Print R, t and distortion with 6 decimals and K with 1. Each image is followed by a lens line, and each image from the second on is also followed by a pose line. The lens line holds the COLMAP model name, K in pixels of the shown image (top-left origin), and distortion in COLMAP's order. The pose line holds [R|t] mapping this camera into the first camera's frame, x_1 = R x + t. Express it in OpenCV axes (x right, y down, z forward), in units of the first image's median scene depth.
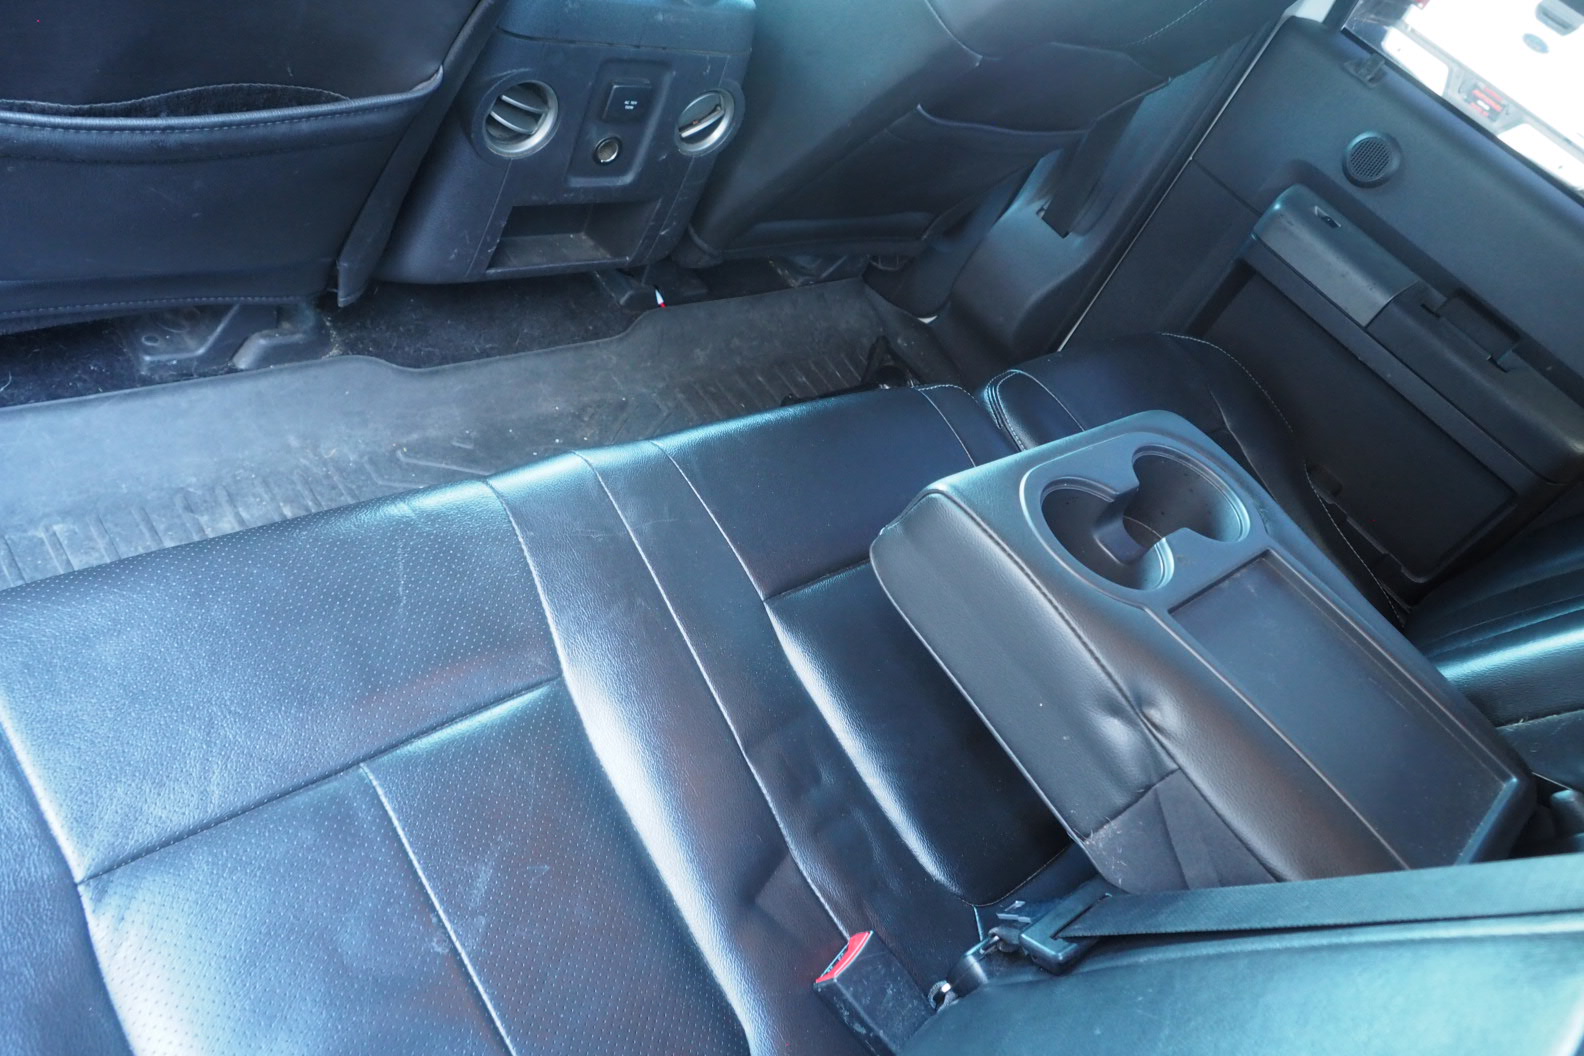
lens RADIAL K [[1114.7, 0, 787.9], [0, 1114.7, 527.2], [0, 0, 1]] dist [-0.039397, 0.002342]
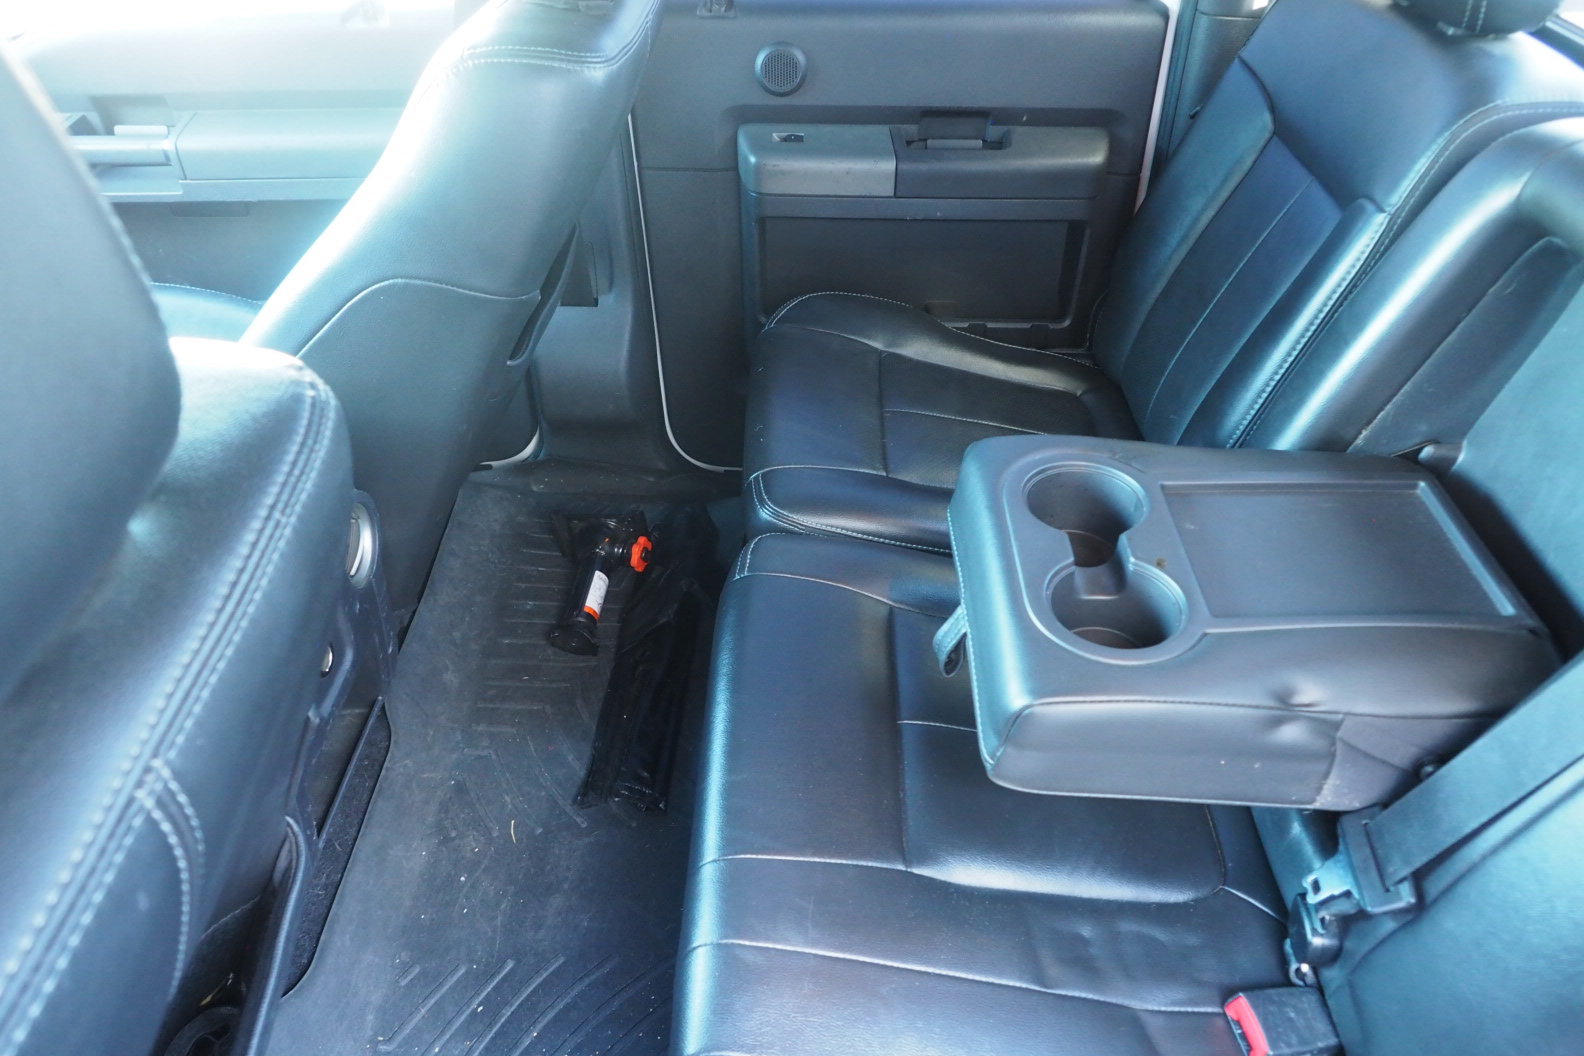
lens RADIAL K [[1114.7, 0, 788.8], [0, 1114.7, 530.4], [0, 0, 1]] dist [-0.039397, 0.002342]
pose [[0.610580, -0.737493, 0.288610, -0.109117], [0.706524, 0.671899, 0.222207, -0.317998], [-0.357793, 0.068235, 0.931304, 0.055190]]
